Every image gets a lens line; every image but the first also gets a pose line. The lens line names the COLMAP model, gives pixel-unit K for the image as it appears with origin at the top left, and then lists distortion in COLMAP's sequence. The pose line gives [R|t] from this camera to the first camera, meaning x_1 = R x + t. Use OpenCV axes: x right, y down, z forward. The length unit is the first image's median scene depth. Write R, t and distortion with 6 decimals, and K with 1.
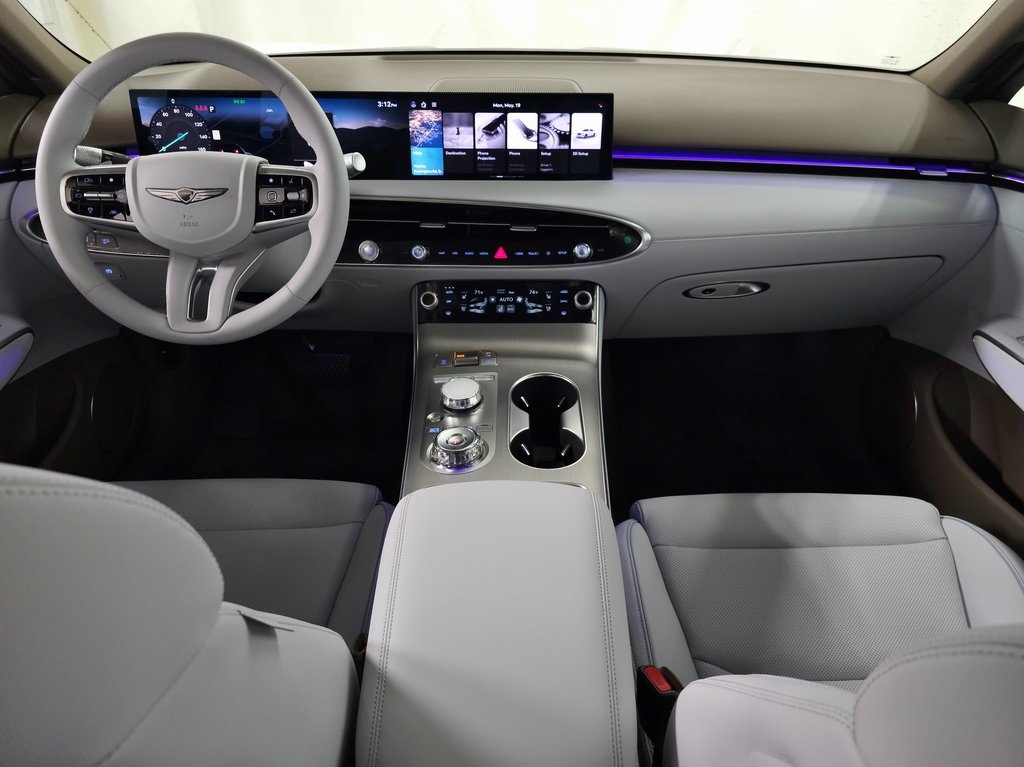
lens RADIAL K [[696.9, 0, 519.4], [0, 696.9, 382.1], [0, 0, 1]] dist [0.032881, -0.045282]
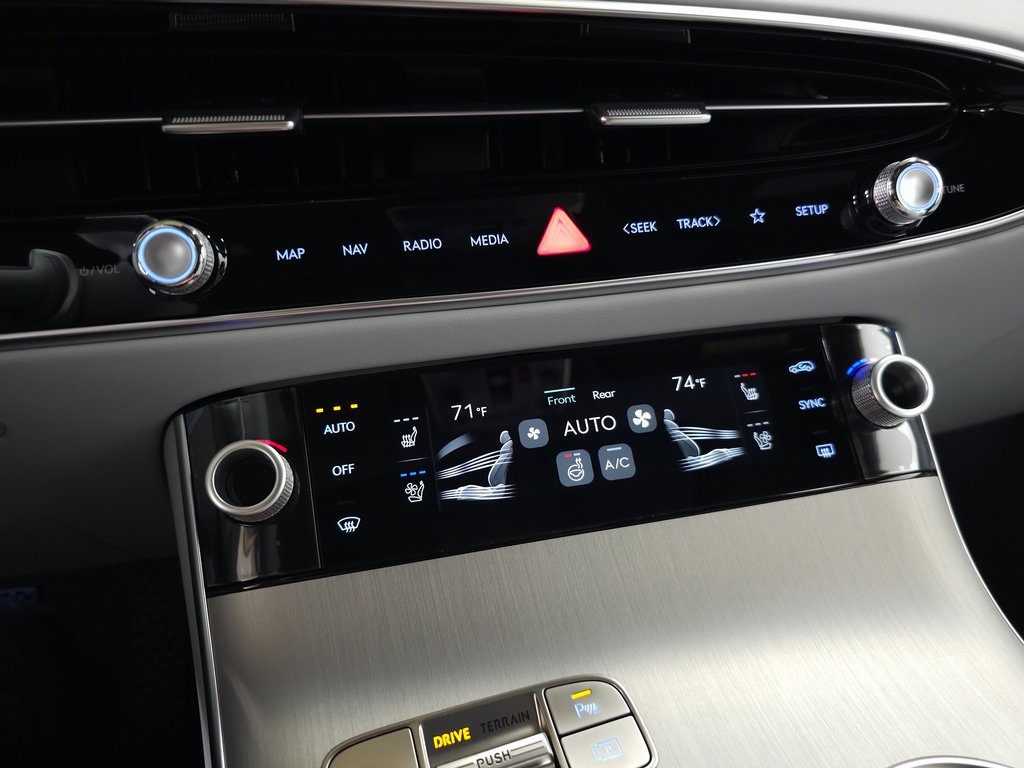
lens RADIAL K [[696.9, 0, 529.6], [0, 696.9, 396.4], [0, 0, 1]] dist [0.032881, -0.045282]
pose [[0.952055, -0.125022, 0.279215, -0.109399], [0.151493, 0.985590, -0.075245, -0.118254], [-0.265784, 0.113937, 0.957276, 0.803198]]
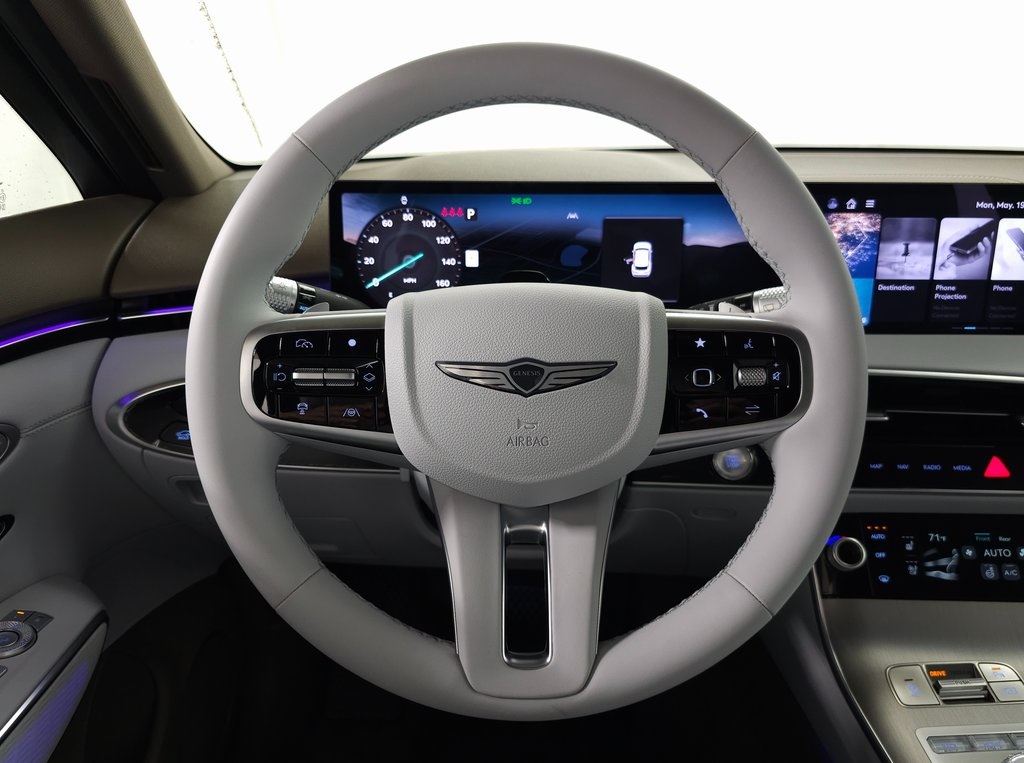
lens RADIAL K [[696.9, 0, 497.4], [0, 696.9, 386.3], [0, 0, 1]] dist [0.032881, -0.045282]
pose [[0.999780, 0.001029, -0.020939, -0.399925], [-0.004917, 0.982443, -0.186498, -0.147529], [0.020380, 0.186560, 0.982232, 0.469042]]
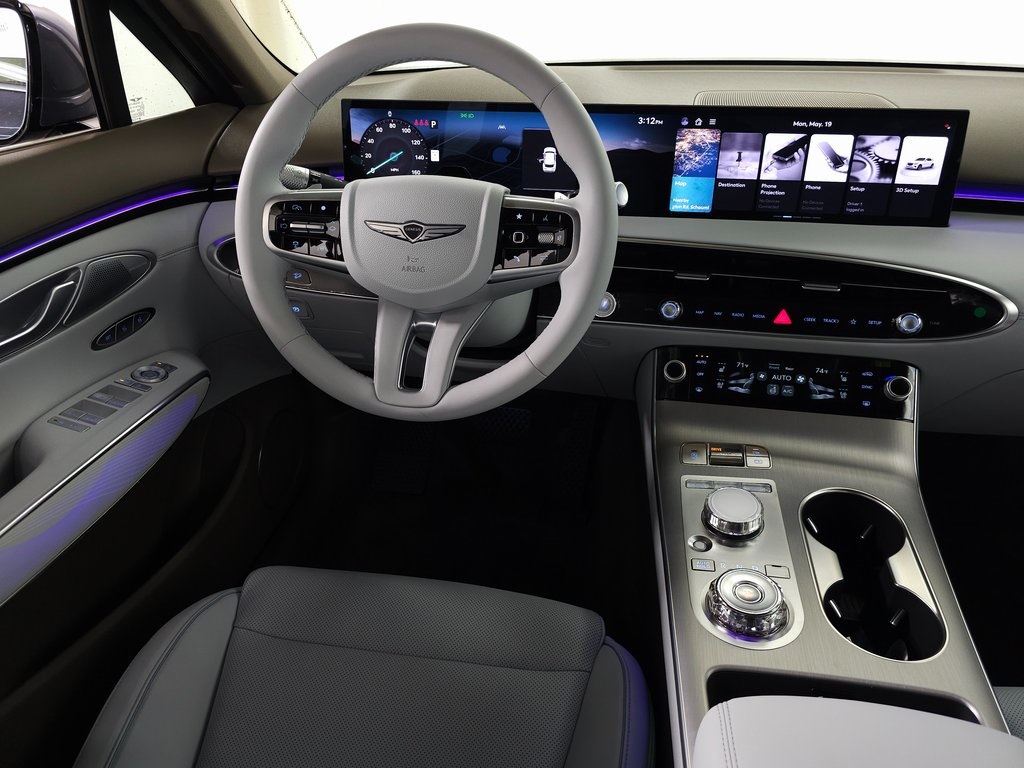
lens RADIAL K [[696.9, 0, 506.8], [0, 696.9, 376.8], [0, 0, 1]] dist [0.032881, -0.045282]
pose [[0.982039, 0.076685, -0.172393, -0.187044], [-0.083050, 0.996094, -0.030006, -0.075151], [0.169418, 0.043784, 0.984571, 0.214502]]
